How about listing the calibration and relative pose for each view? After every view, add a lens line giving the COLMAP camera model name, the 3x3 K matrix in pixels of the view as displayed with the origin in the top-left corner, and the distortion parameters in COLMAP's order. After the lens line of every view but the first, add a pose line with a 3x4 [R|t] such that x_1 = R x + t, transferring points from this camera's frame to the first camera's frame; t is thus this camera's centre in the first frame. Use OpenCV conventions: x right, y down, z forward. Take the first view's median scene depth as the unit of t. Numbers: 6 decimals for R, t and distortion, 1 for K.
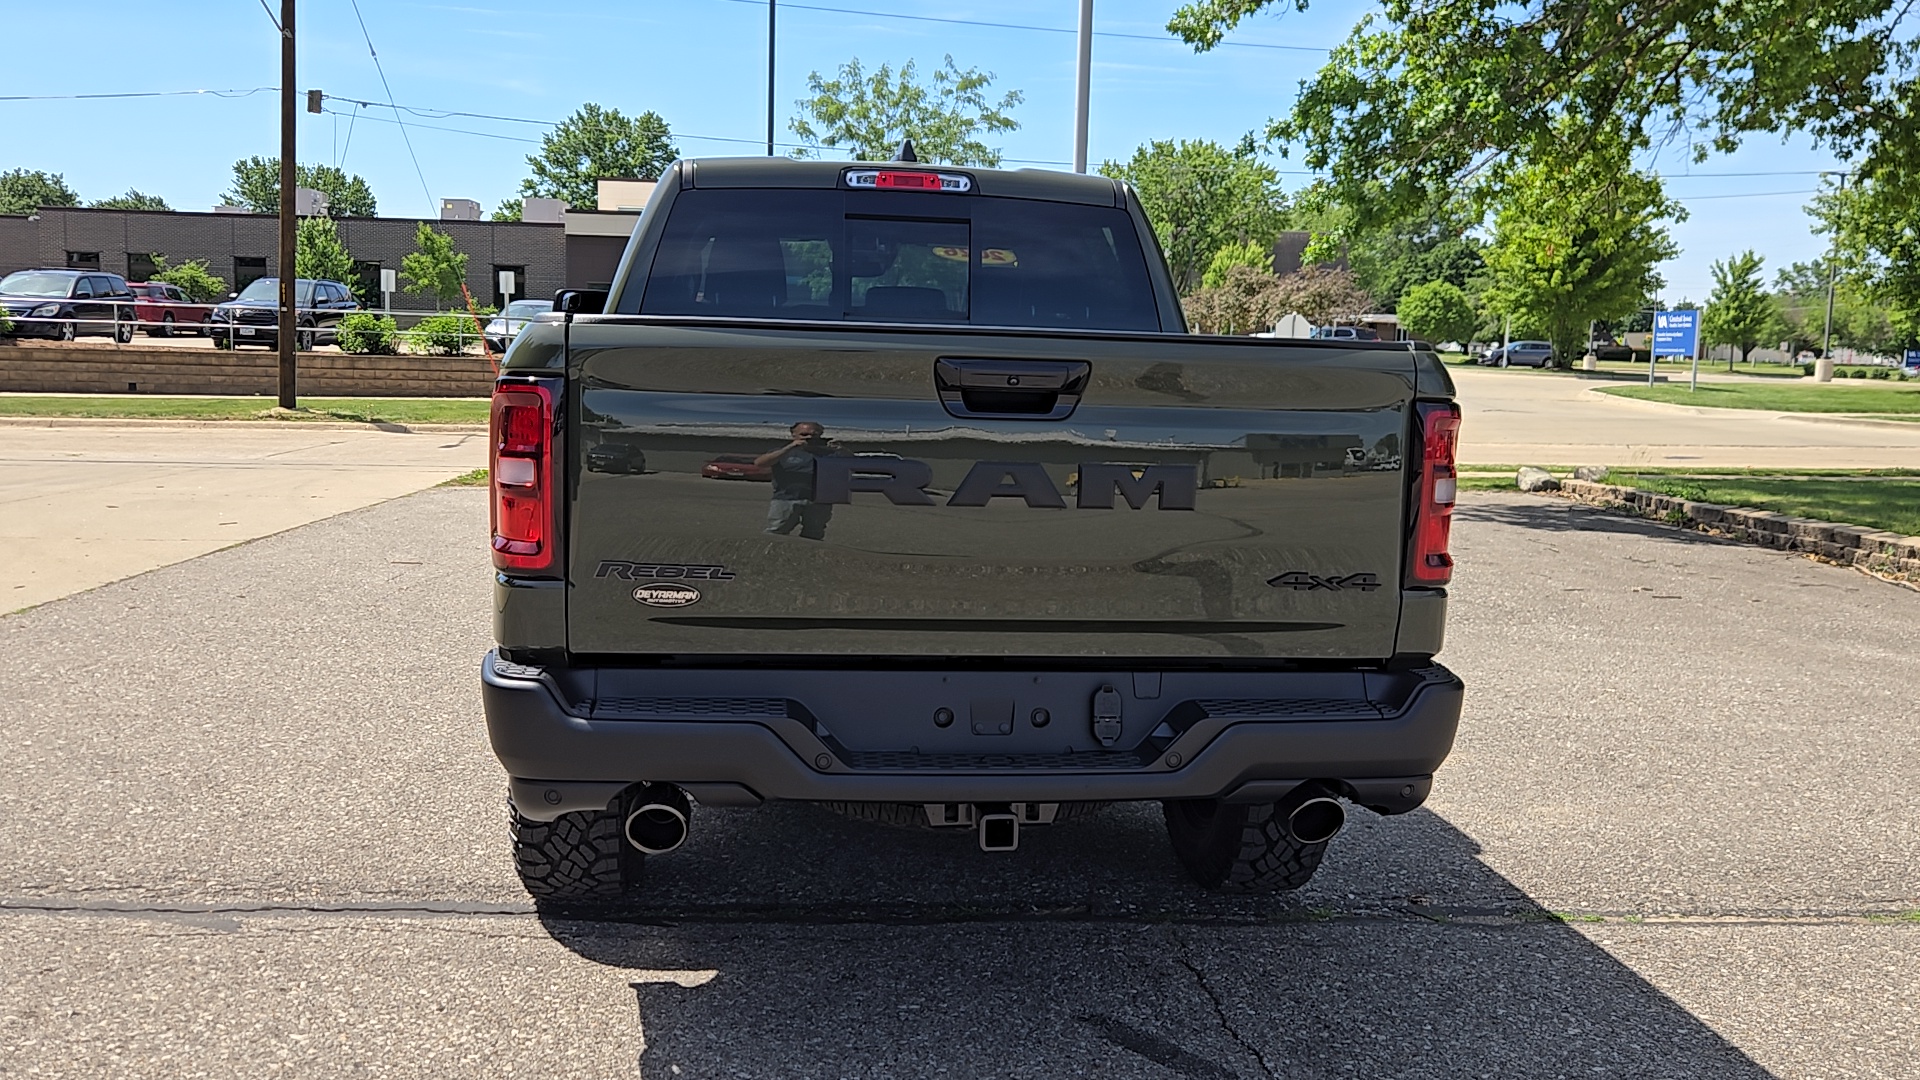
lens RADIAL K [[1598.4, 0, 955.5], [0, 1598.4, 544.3], [0, 0, 1]] dist [0.010745, 0.000272]
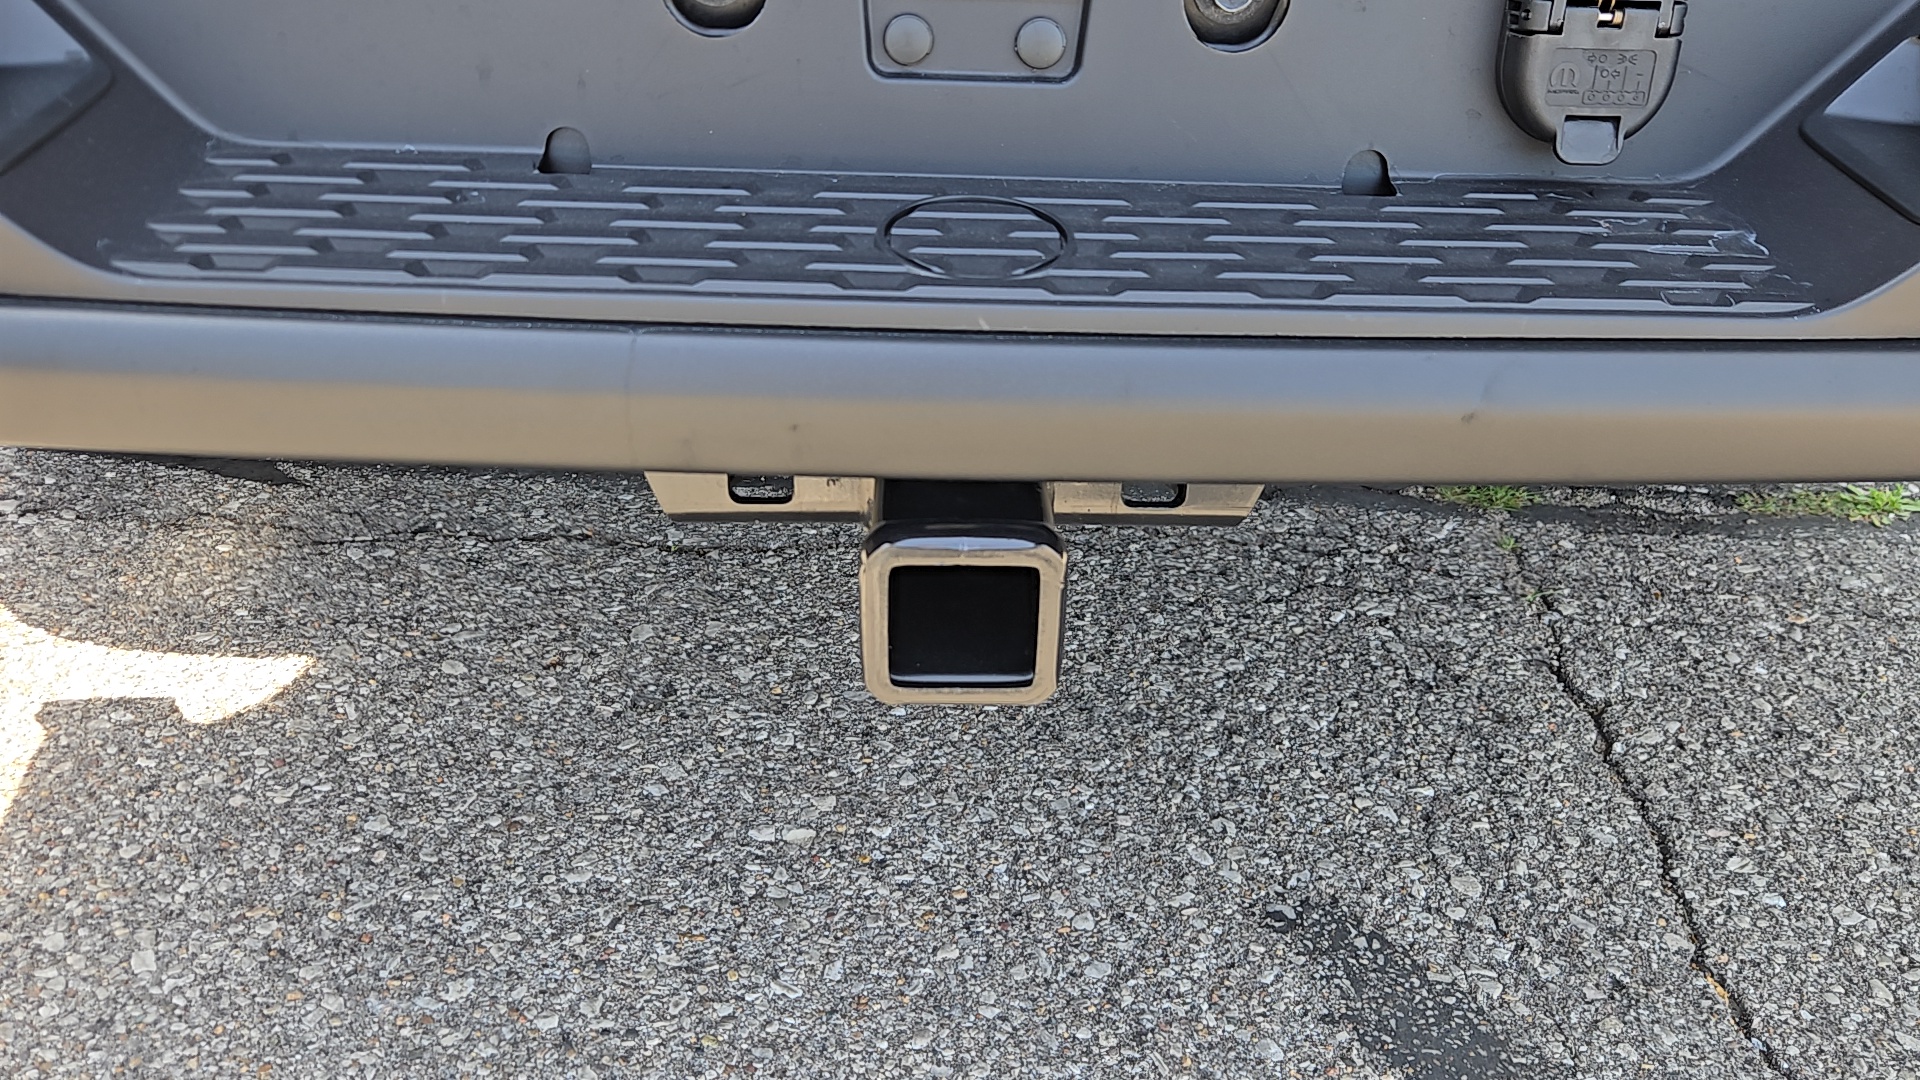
lens RADIAL K [[1603.5, 0, 952.3], [0, 1603.5, 539.5], [0, 0, 1]] dist [0.006603, 0.007900]
pose [[0.993589, 0.064059, -0.093147, 0.036953], [-0.017177, 0.899940, 0.435675, 0.075579], [0.111736, -0.431282, 0.895271, 0.713425]]
